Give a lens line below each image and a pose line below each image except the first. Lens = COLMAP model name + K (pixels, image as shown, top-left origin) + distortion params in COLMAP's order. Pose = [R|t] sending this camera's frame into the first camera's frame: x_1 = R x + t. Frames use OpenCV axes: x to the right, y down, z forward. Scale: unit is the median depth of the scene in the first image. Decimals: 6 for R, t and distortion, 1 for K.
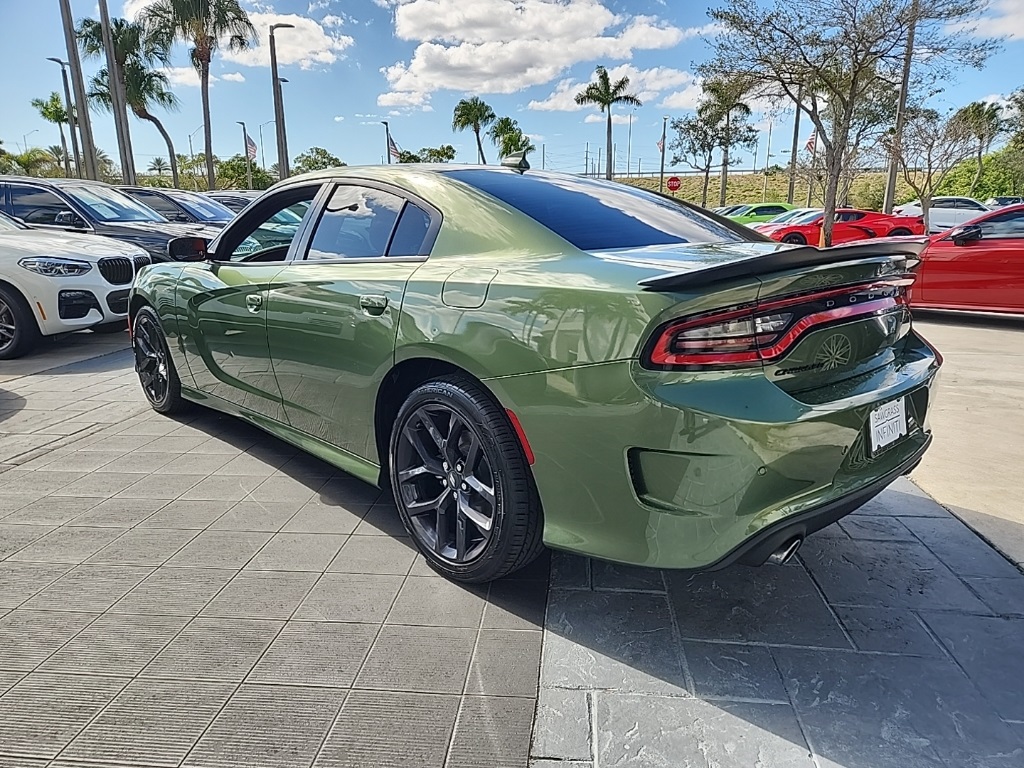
lens RADIAL K [[683.8, 0, 509.8], [0, 683.8, 372.6], [0, 0, 1]] dist [0.082472, -0.076228]
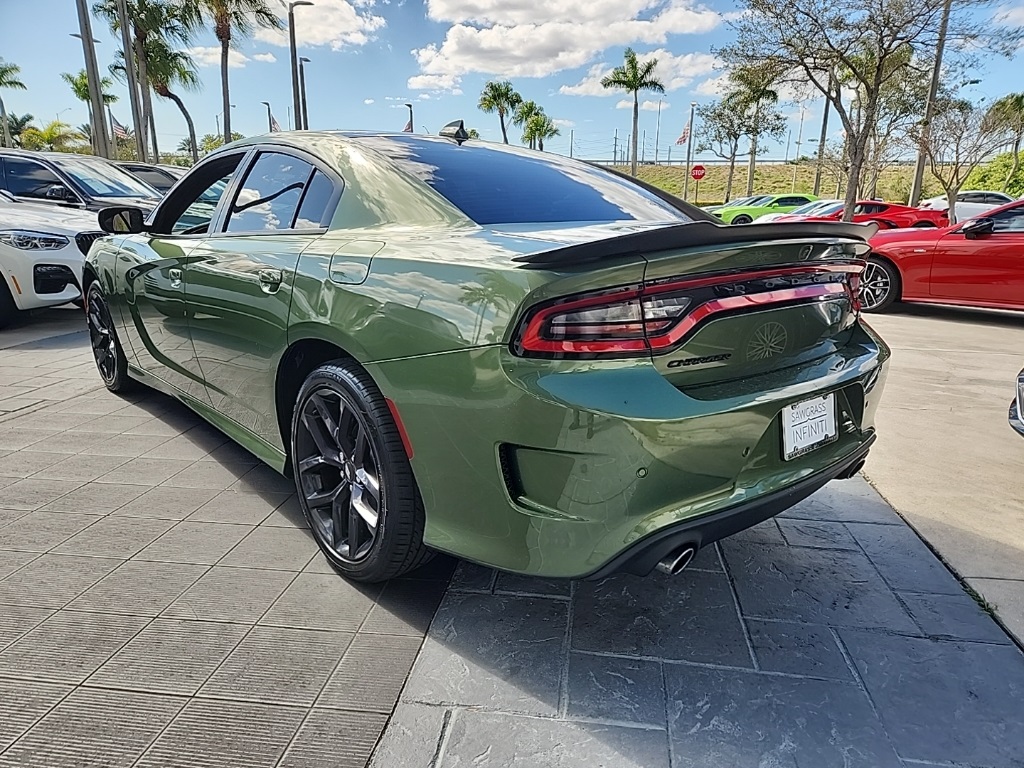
lens RADIAL K [[683.8, 0, 518.5], [0, 683.8, 380.1], [0, 0, 1]] dist [0.076144, -0.069039]
pose [[0.999444, 0.025512, -0.021453, 0.117863], [-0.024905, 0.999294, 0.028117, 0.000973], [0.022155, -0.027567, 0.999374, 0.058419]]
